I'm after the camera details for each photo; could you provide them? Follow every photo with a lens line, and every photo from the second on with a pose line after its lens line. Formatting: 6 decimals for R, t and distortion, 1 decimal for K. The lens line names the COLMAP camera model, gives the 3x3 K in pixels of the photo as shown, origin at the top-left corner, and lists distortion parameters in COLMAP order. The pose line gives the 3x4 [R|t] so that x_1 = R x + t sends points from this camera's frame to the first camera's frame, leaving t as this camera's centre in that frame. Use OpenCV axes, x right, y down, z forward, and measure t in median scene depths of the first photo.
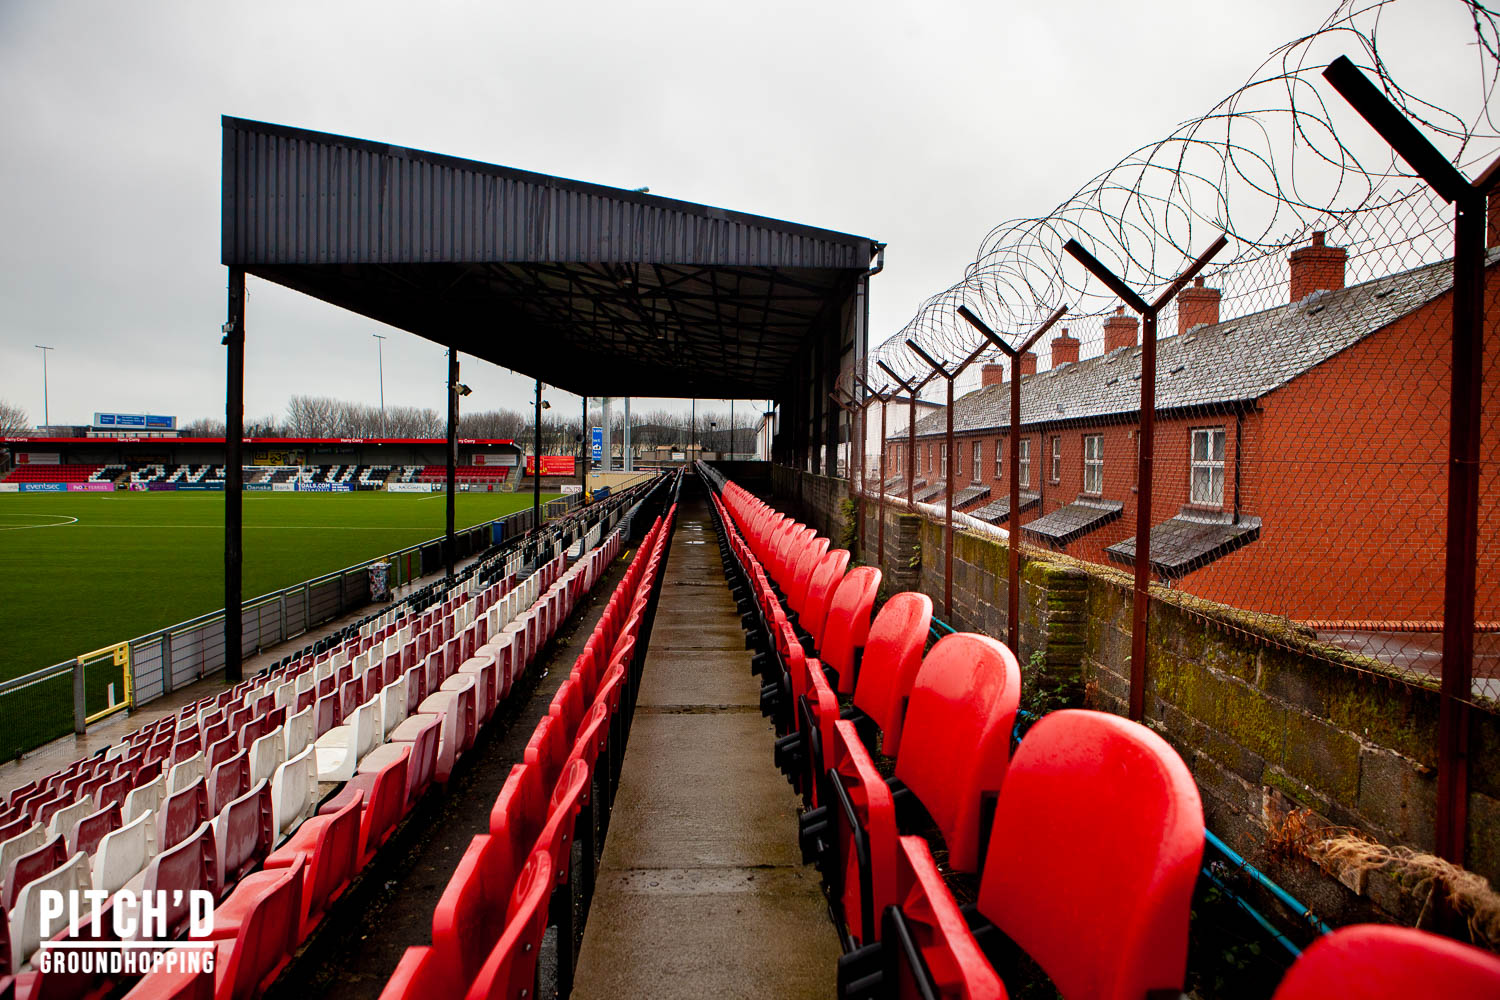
lens RADIAL K [[1020.1, 0, 750.0], [0, 1020.1, 500.0], [0, 0, 1]] dist [-0.099191, 0.062349]
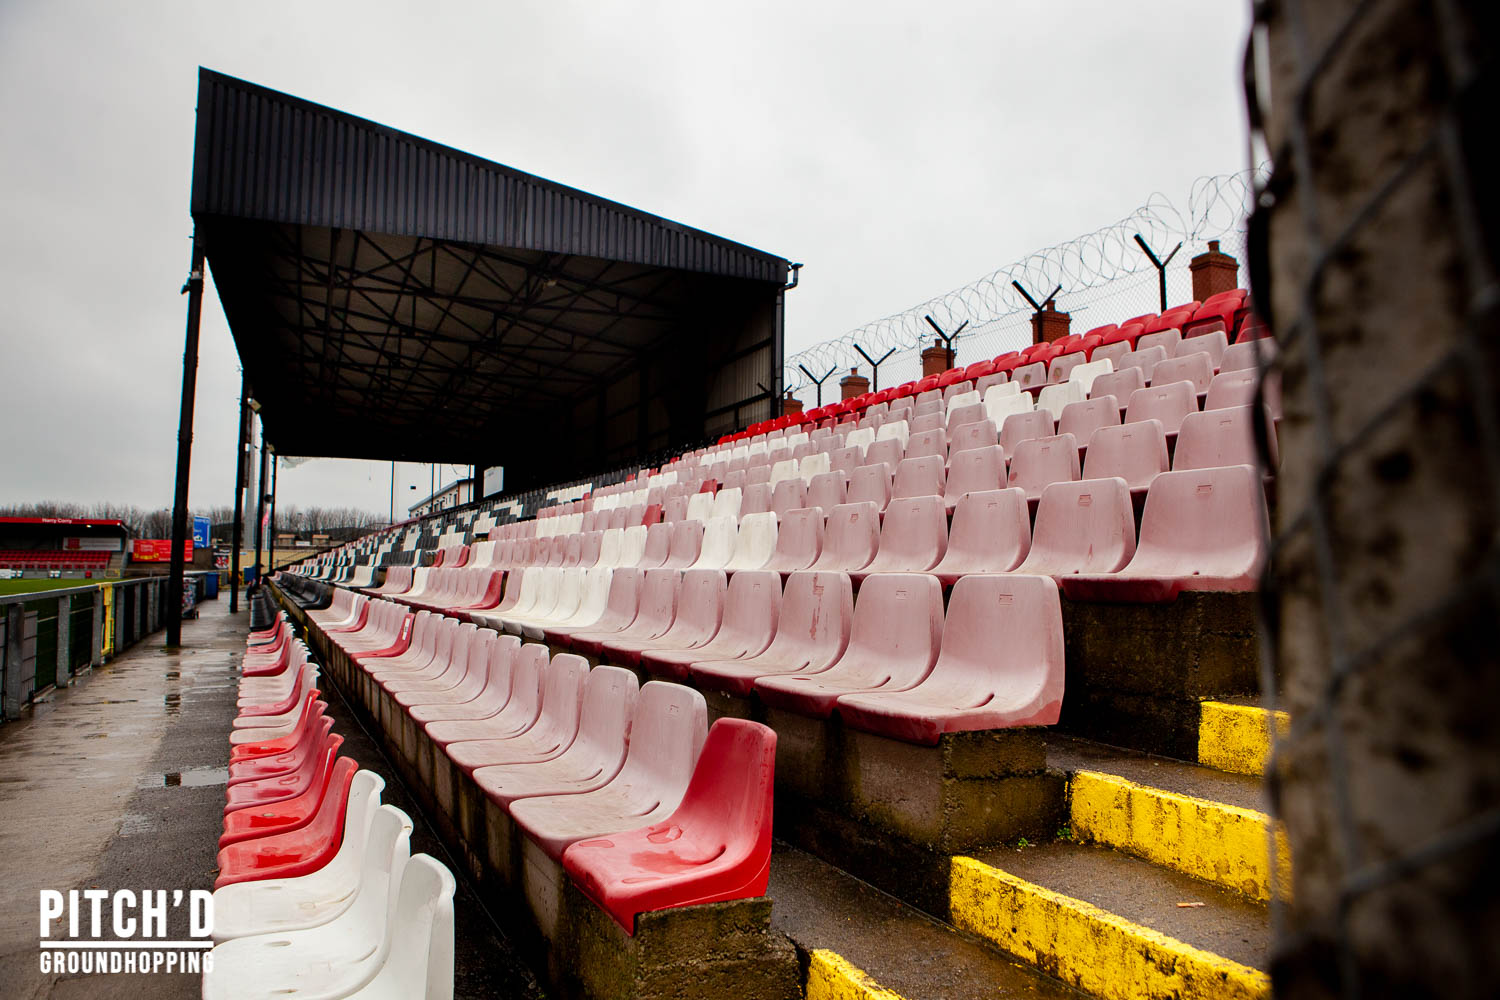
lens RADIAL K [[1020.1, 0, 750.0], [0, 1020.1, 500.0], [0, 0, 1]] dist [-0.099191, 0.062349]
pose [[0.918130, 0.020672, 0.395740, -0.399434], [0.023474, 0.994048, -0.106387, 0.160140], [-0.395583, 0.106967, 0.912180, -0.077991]]
